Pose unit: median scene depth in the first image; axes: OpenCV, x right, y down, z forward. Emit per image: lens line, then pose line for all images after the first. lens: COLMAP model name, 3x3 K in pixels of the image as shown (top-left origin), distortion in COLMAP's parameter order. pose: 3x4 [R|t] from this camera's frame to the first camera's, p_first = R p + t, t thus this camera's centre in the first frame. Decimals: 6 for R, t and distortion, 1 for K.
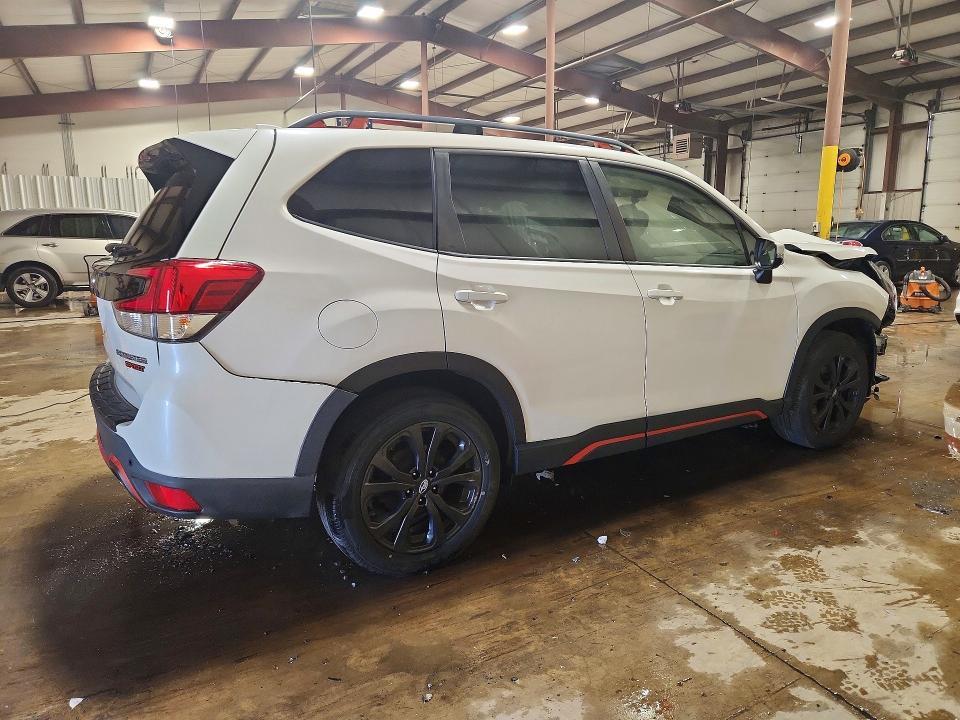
lens RADIAL K [[645.0, 0, 486.0], [0, 645.0, 355.3], [0, 0, 1]] dist [0.064964, -0.055331]
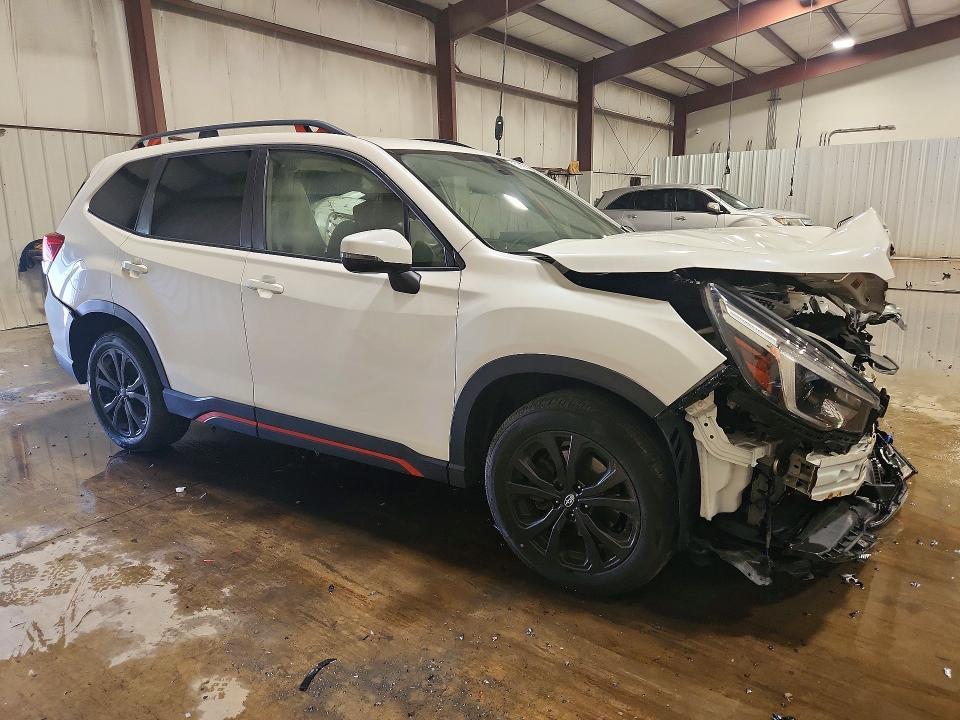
lens RADIAL K [[645.0, 0, 486.0], [0, 645.0, 355.3], [0, 0, 1]] dist [0.064964, -0.055331]
pose [[0.432632, 0.198401, -0.879470, 1.375808], [-0.153246, 0.977474, 0.145125, -0.197230], [0.888451, 0.071989, 0.453290, 0.933857]]
